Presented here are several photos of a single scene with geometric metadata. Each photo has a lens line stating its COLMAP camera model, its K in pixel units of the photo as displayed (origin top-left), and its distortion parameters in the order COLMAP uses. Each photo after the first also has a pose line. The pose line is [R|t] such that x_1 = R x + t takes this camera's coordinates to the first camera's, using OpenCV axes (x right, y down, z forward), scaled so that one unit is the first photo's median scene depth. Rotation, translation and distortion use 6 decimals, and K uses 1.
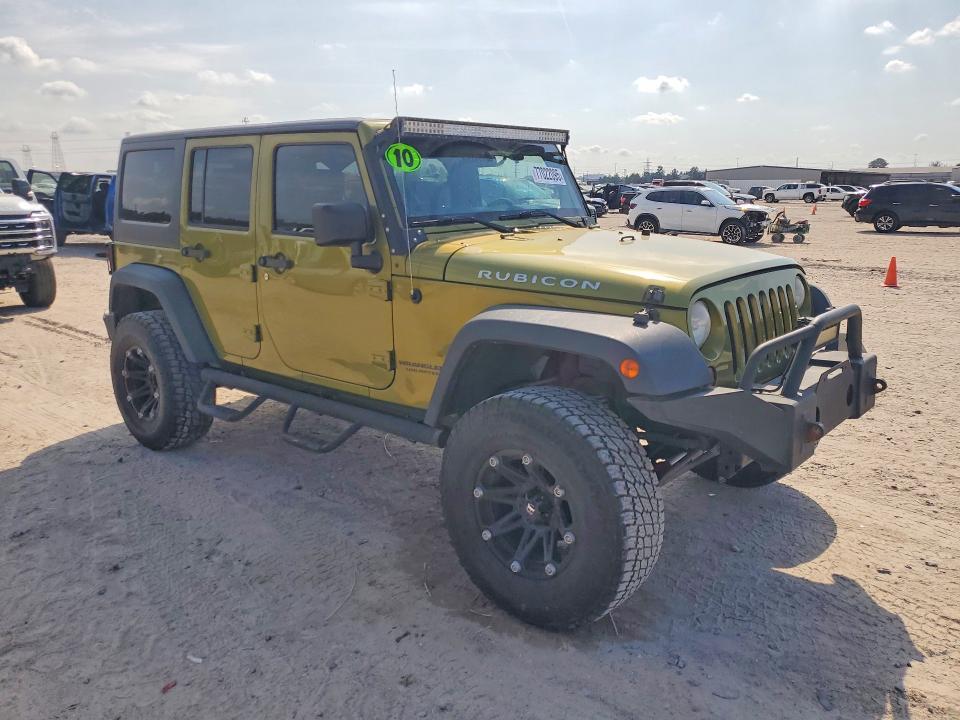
lens RADIAL K [[752.1, 0, 484.6], [0, 752.1, 358.3], [0, 0, 1]] dist [0.033589, 0.001226]
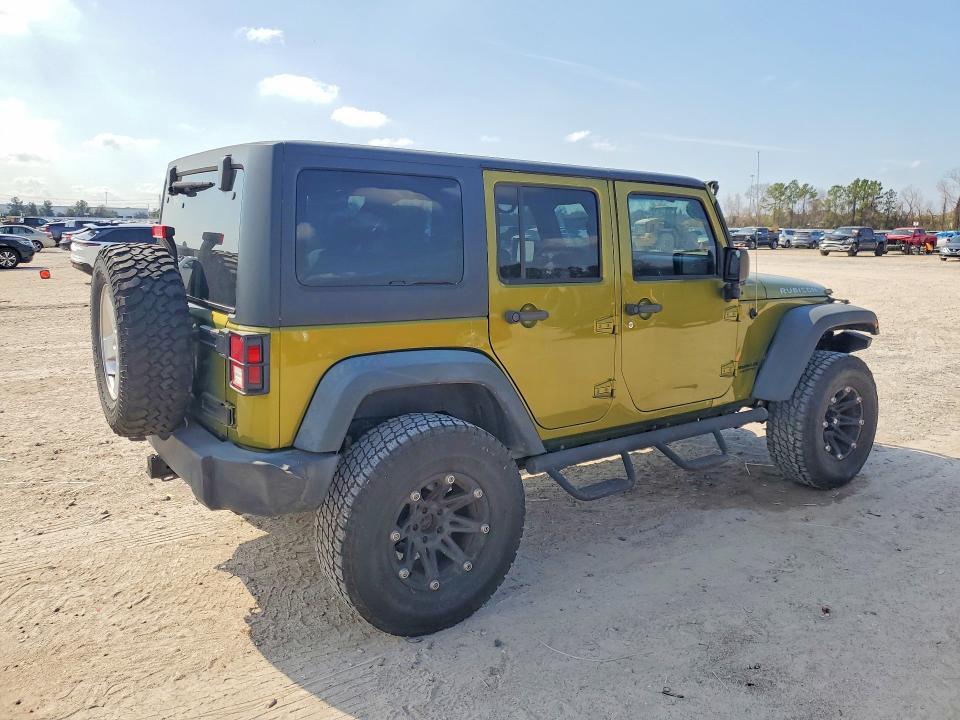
lens RADIAL K [[752.1, 0, 484.6], [0, 752.1, 358.3], [0, 0, 1]] dist [0.033589, 0.001226]
pose [[0.228316, -0.166934, 0.959169, -1.239871], [0.203955, 0.971531, 0.120537, -0.218840], [-0.951984, 0.168107, 0.255863, 0.920639]]
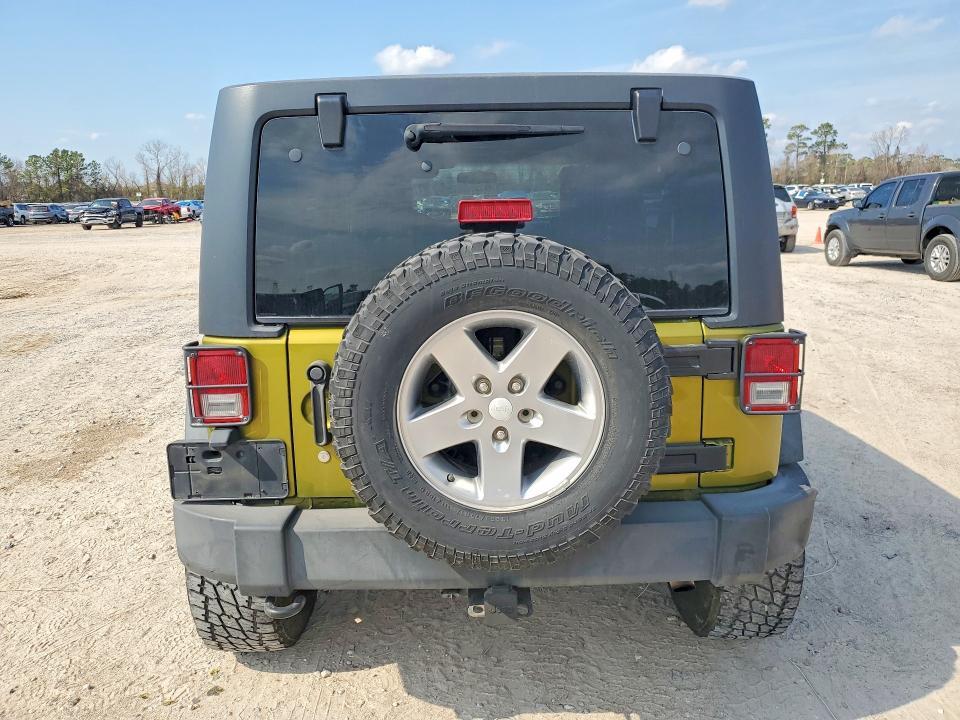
lens RADIAL K [[752.1, 0, 484.6], [0, 752.1, 358.3], [0, 0, 1]] dist [0.033589, 0.001226]
pose [[-0.667850, -0.143330, 0.730365, -0.878428], [0.192478, 0.914644, 0.355497, -0.414484], [-0.718977, 0.377998, -0.583257, 1.753888]]
